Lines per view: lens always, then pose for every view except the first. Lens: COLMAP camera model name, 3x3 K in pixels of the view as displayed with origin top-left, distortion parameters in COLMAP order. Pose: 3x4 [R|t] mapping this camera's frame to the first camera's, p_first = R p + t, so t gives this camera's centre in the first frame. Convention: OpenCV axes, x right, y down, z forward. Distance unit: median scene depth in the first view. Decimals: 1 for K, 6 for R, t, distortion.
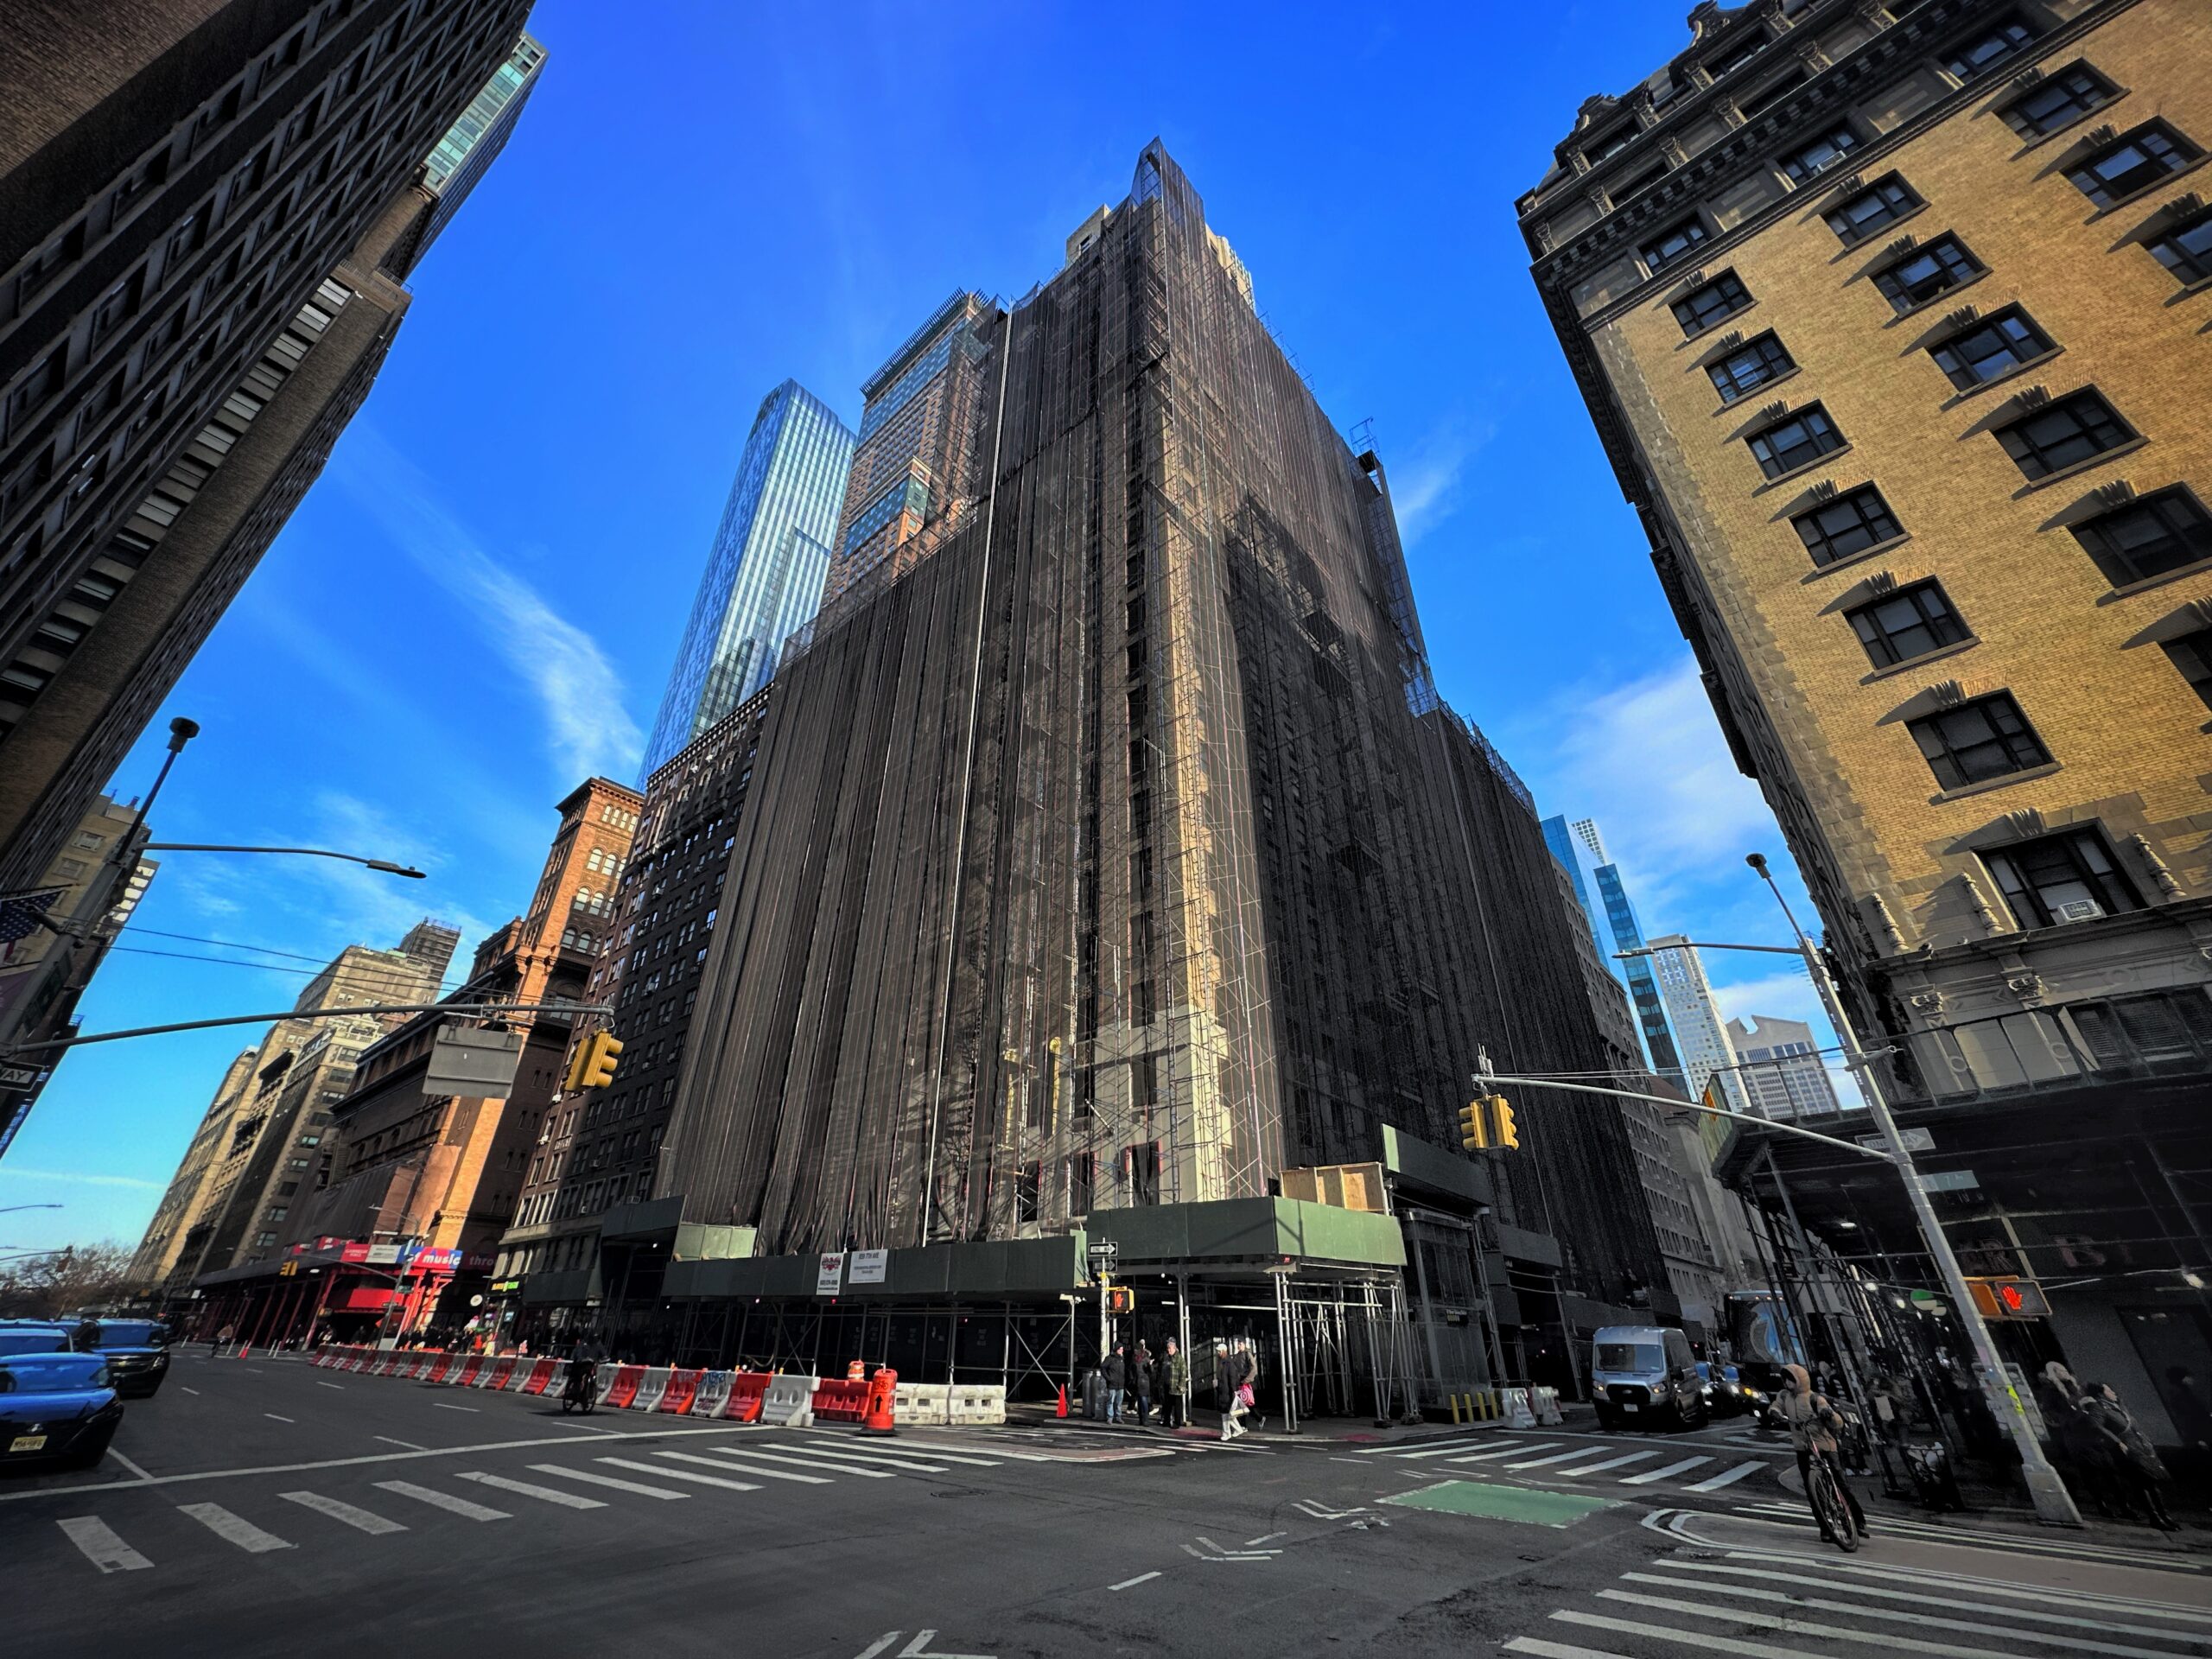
lens RADIAL K [[878.2, 0, 1096.8], [0, 878.2, 824.5], [0, 0, 1]] dist [0.000274, 0.000097]
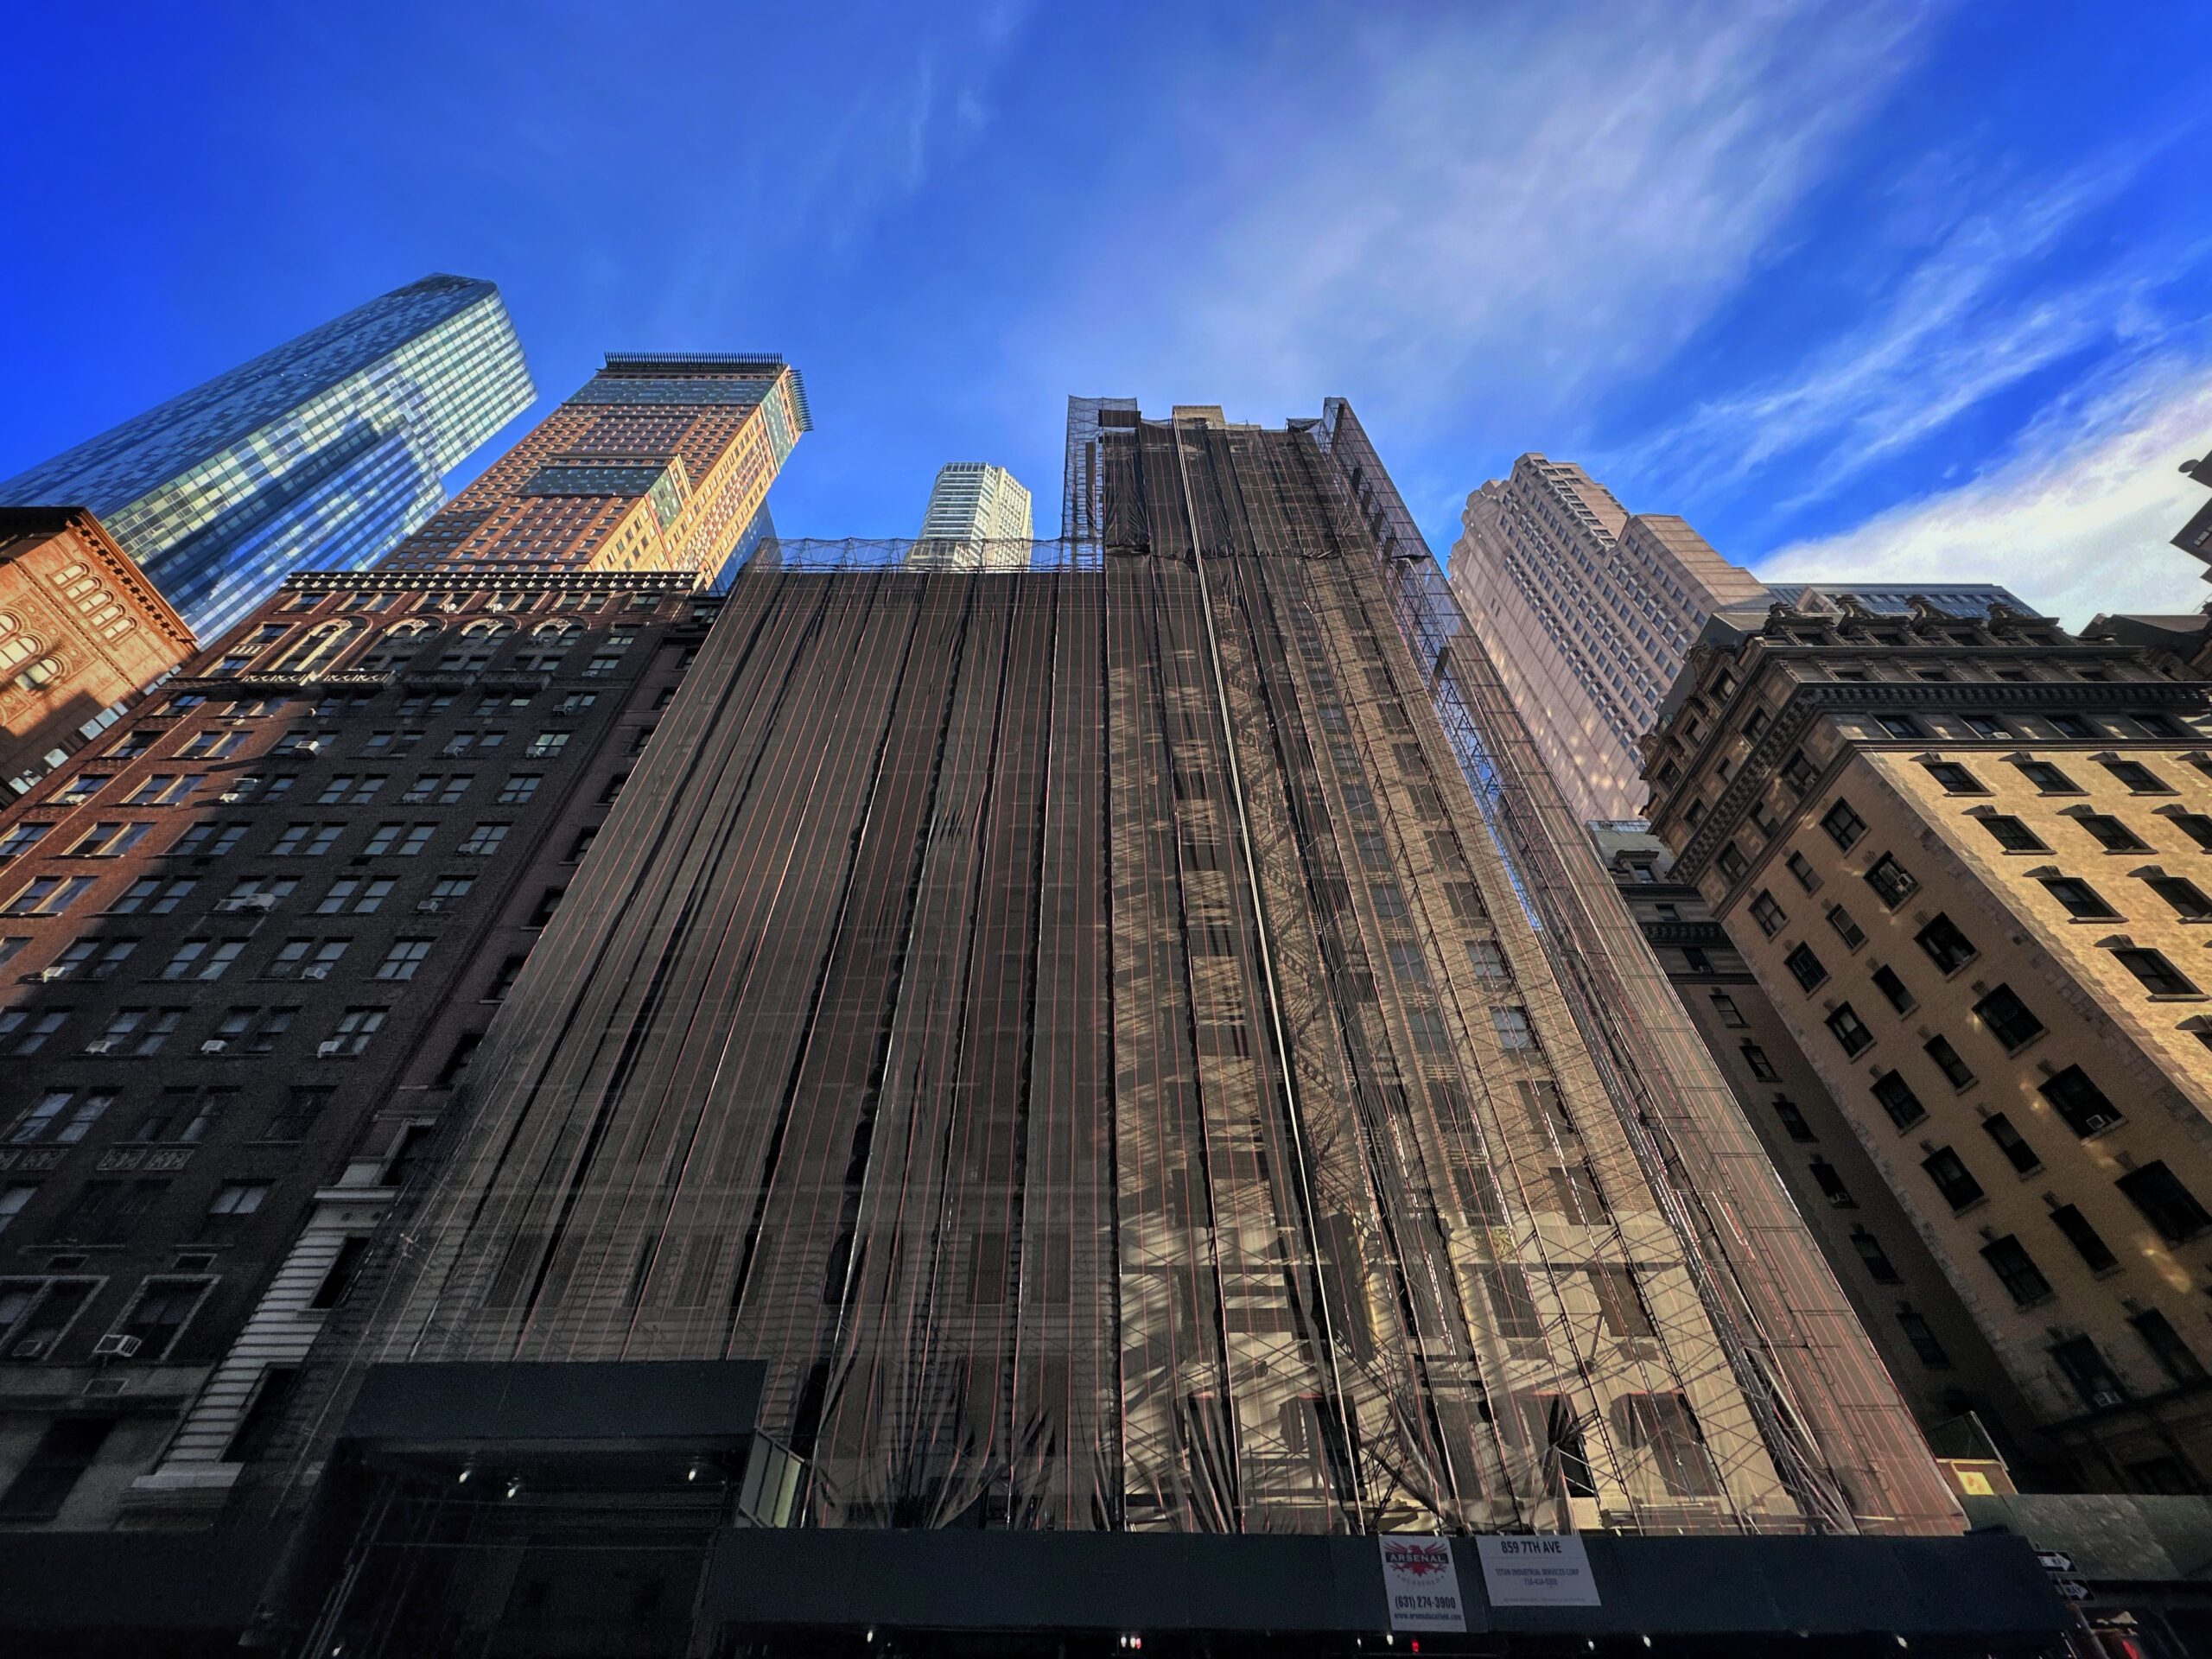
lens RADIAL K [[878.2, 0, 1104.5], [0, 878.2, 824.4], [0, 0, 1]] dist [0.000274, 0.000097]
pose [[0.750784, 0.457768, 0.476205, -0.103955], [-0.323535, 0.883372, -0.339085, 0.041360], [-0.575889, 0.100511, 0.811326, 0.075302]]
